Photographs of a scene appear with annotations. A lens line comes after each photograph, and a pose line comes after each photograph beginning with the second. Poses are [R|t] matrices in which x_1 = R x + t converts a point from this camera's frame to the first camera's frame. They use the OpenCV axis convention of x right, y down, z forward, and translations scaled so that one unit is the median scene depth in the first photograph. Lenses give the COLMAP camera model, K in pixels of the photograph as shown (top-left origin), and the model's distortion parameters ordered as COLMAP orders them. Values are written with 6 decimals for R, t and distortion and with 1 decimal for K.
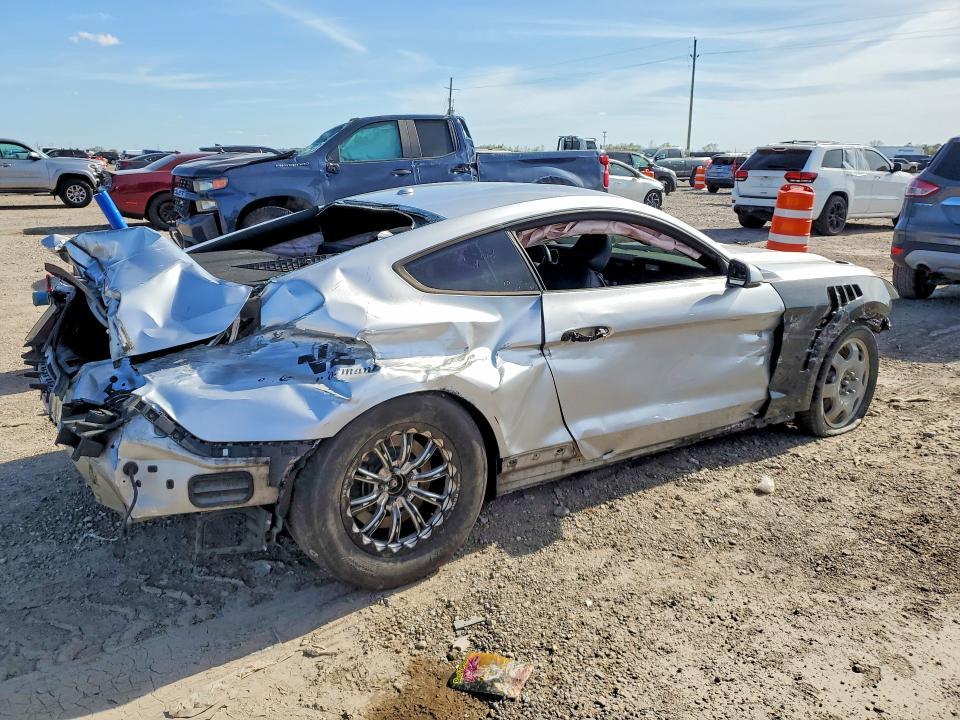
lens RADIAL K [[695.5, 0, 479.5], [0, 695.5, 358.3], [0, 0, 1]] dist [0.001925, -0.001376]
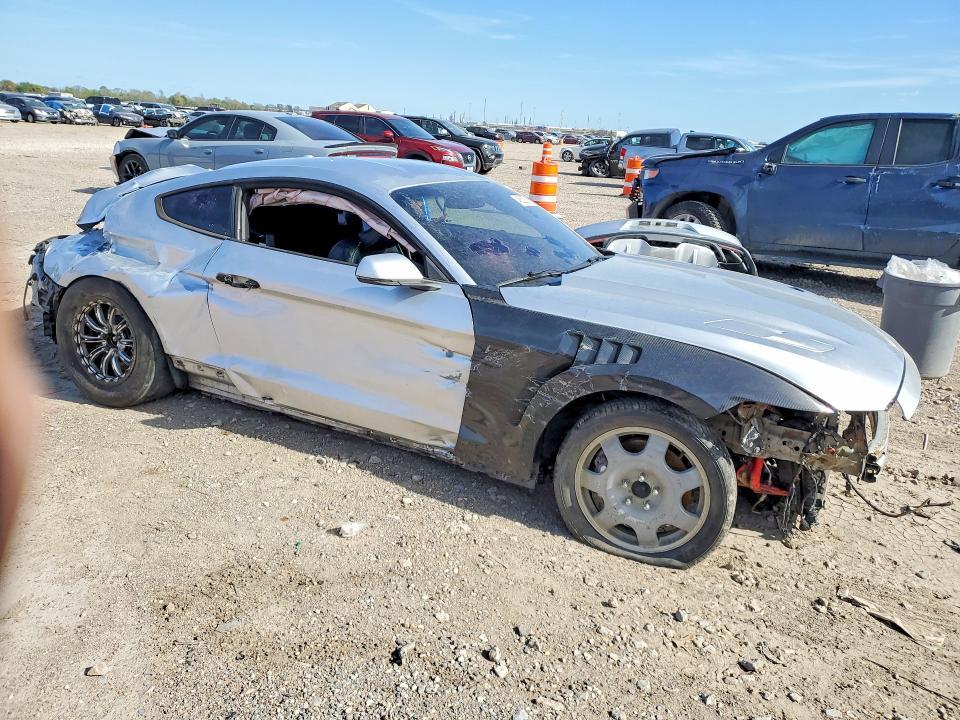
lens RADIAL K [[695.5, 0, 479.4], [0, 695.5, 361.6], [0, 0, 1]] dist [0.001925, -0.001376]
pose [[0.567807, 0.288613, -0.770907, 0.378235], [-0.288313, 0.946925, 0.142156, -0.054148], [0.771019, 0.141545, 0.620882, 0.174634]]
